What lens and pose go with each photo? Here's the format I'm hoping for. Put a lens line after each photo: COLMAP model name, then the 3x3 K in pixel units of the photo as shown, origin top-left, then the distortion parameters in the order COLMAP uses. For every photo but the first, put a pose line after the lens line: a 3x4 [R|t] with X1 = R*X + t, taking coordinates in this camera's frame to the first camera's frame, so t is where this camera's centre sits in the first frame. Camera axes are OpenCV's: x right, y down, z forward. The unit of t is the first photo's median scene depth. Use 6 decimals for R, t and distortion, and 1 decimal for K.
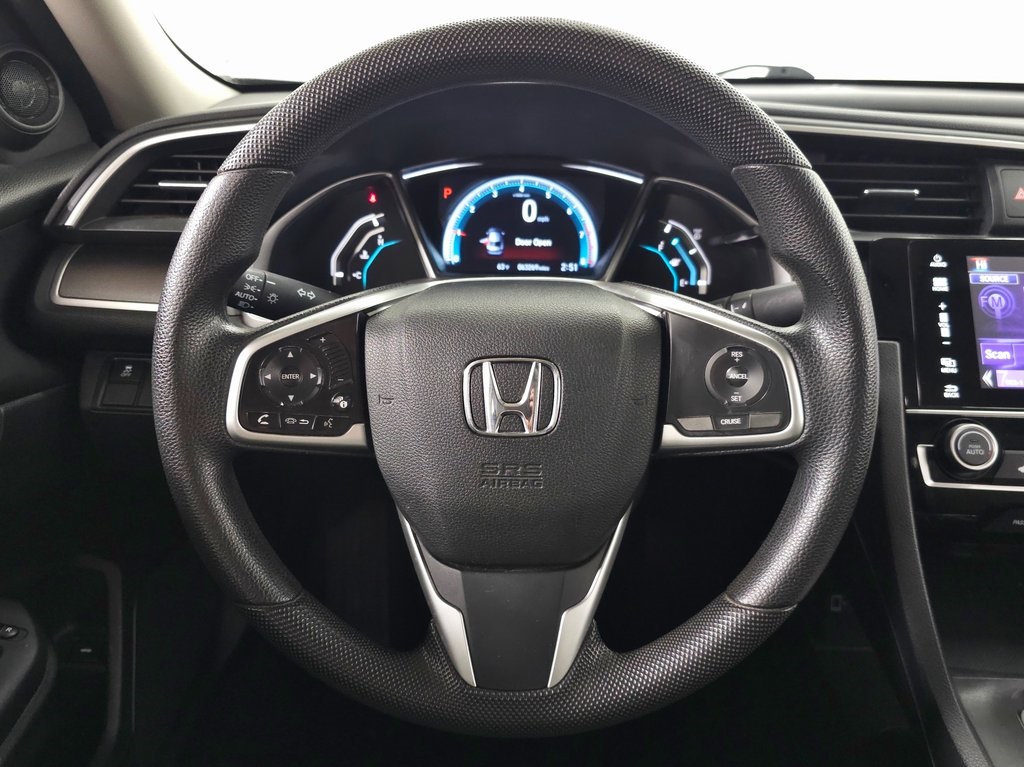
lens RADIAL K [[800.9, 0, 512.0], [0, 800.9, 383.5], [0, 0, 1]] dist [0.060972, -0.105783]
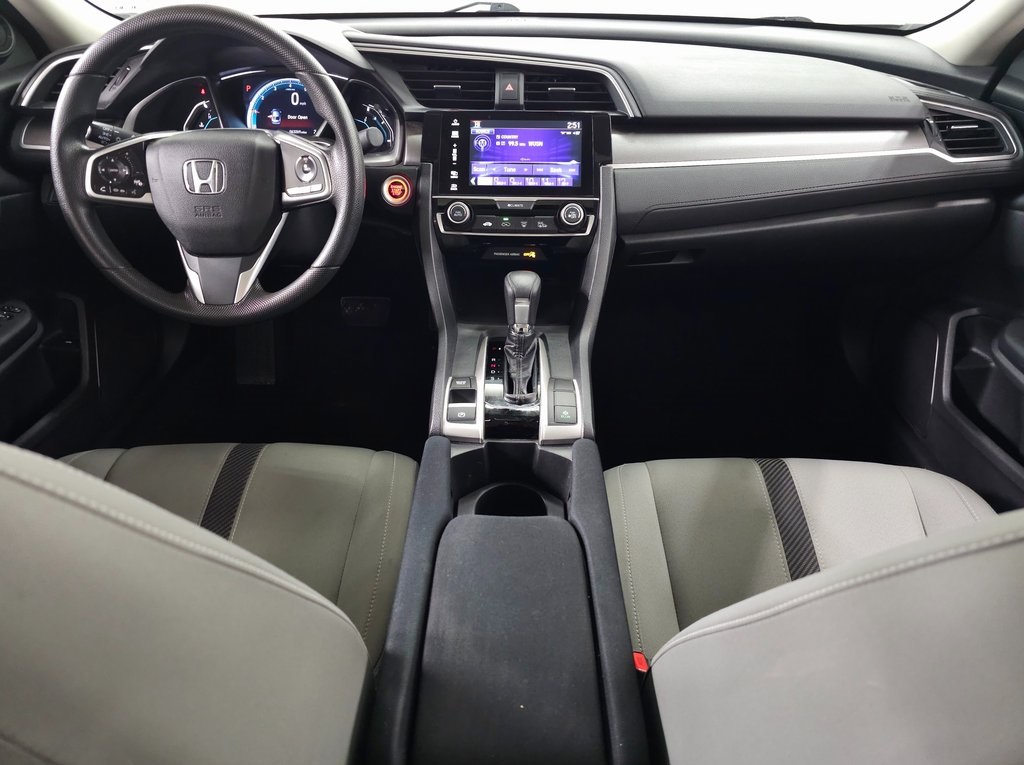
lens RADIAL K [[685.2, 0, 512.0], [0, 685.2, 382.5], [0, 0, 1]] dist [0.045274, -0.043059]
pose [[0.999948, -0.008527, 0.005640, 0.610005], [0.007506, 0.986877, 0.161300, 0.201033], [-0.006941, -0.161249, 0.986889, -0.763724]]
